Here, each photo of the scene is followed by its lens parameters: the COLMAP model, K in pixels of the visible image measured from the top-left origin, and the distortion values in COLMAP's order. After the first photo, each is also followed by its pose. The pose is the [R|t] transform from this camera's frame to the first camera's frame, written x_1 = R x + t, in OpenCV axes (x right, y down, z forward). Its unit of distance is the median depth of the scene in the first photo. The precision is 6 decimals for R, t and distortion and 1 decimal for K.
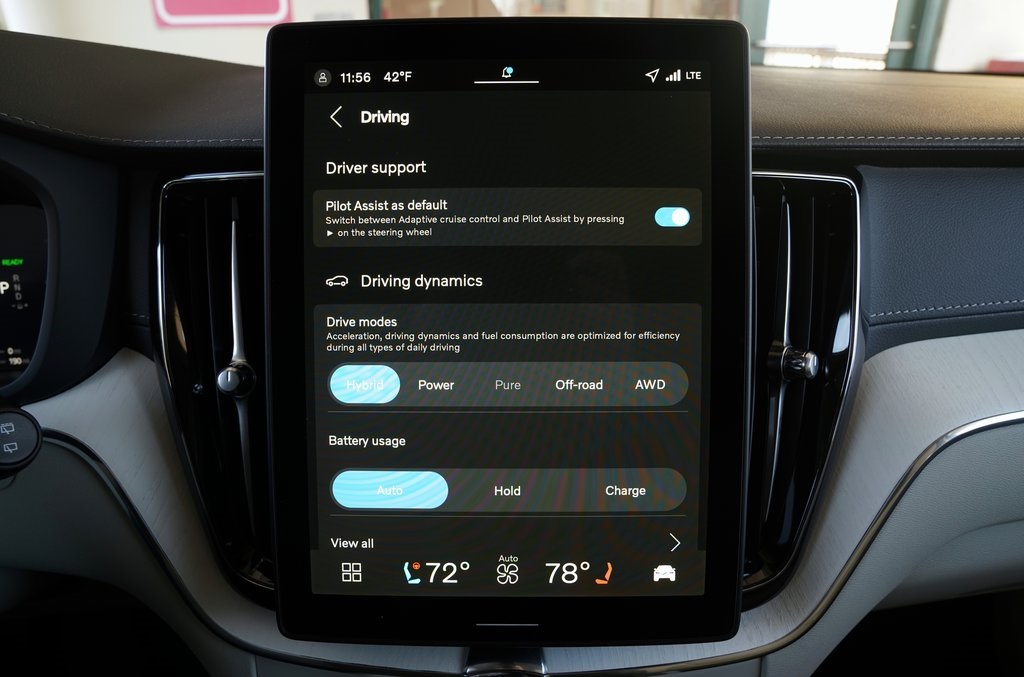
lens RADIAL K [[693.0, 0, 510.4], [0, 693.0, 339.2], [0, 0, 1]] dist [-0.101539, 0.051821]
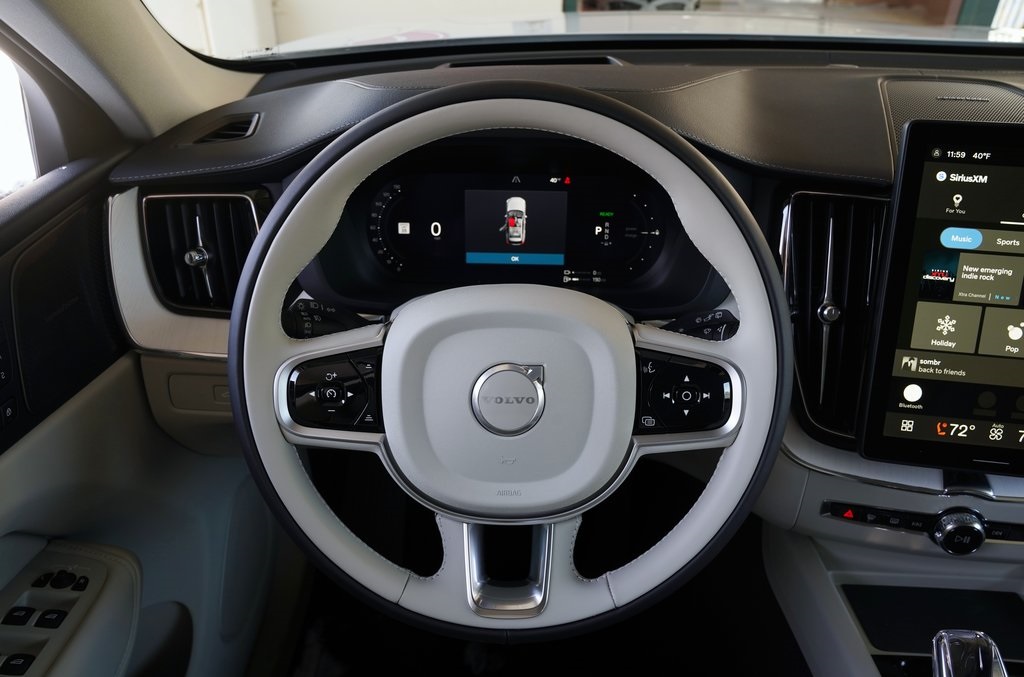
lens RADIAL K [[778.7, 0, 505.1], [0, 778.7, 335.4], [0, 0, 1]] dist [-0.079380, 0.058155]
pose [[0.988530, 0.089697, -0.121502, -0.976523], [-0.072631, 0.987729, 0.138259, -0.094449], [0.132412, -0.127849, 0.982915, -1.030512]]
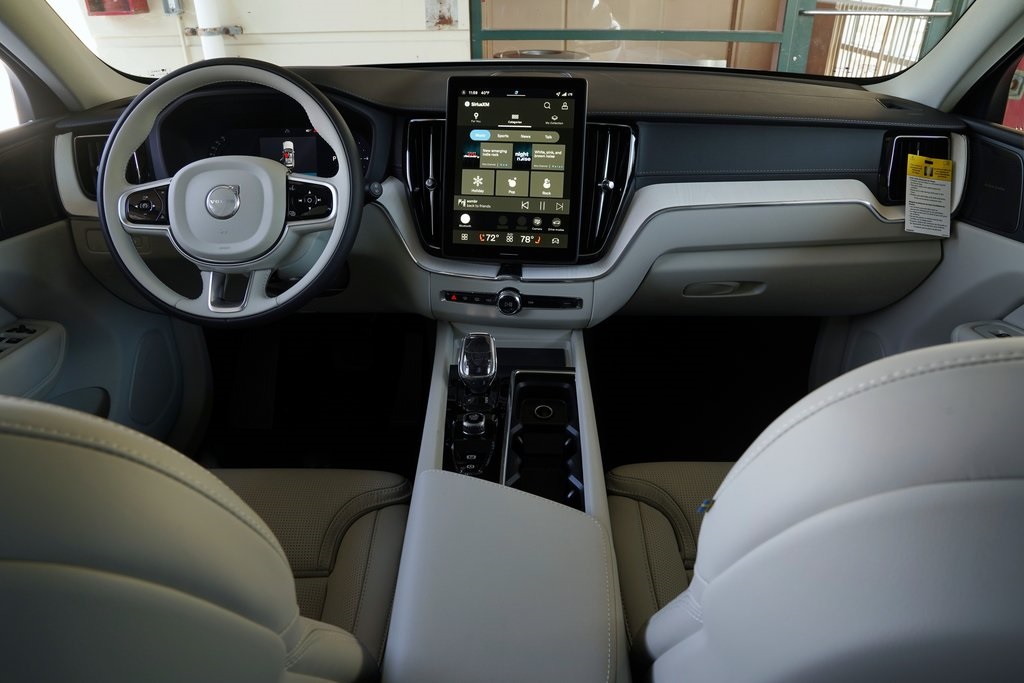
lens RADIAL K [[693.0, 0, 515.3], [0, 693.0, 336.7], [0, 0, 1]] dist [-0.101539, 0.051821]
pose [[0.992798, 0.059793, -0.103813, 0.374790], [-0.052041, 0.995761, 0.075842, 0.513616], [0.107908, -0.069893, 0.991701, -2.238371]]
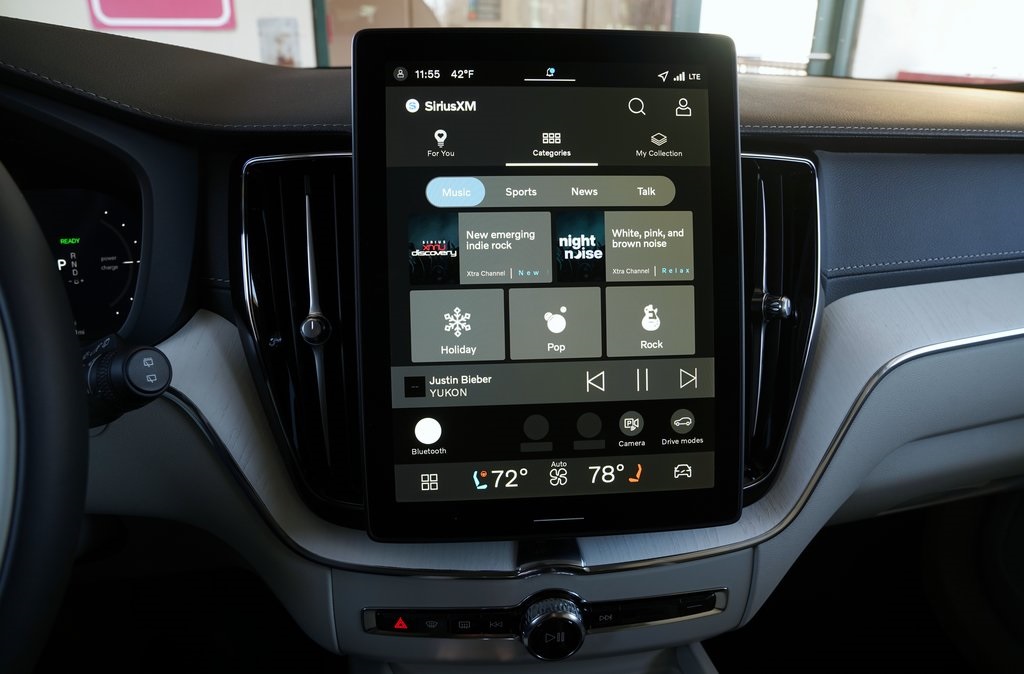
lens RADIAL K [[693.0, 0, 505.2], [0, 693.0, 336.4], [0, 0, 1]] dist [-0.101539, 0.051821]
pose [[0.995783, -0.022539, 0.088923, -0.183925], [0.023797, 0.999631, -0.013120, 0.094878], [-0.088595, 0.015181, 0.995952, -0.203853]]
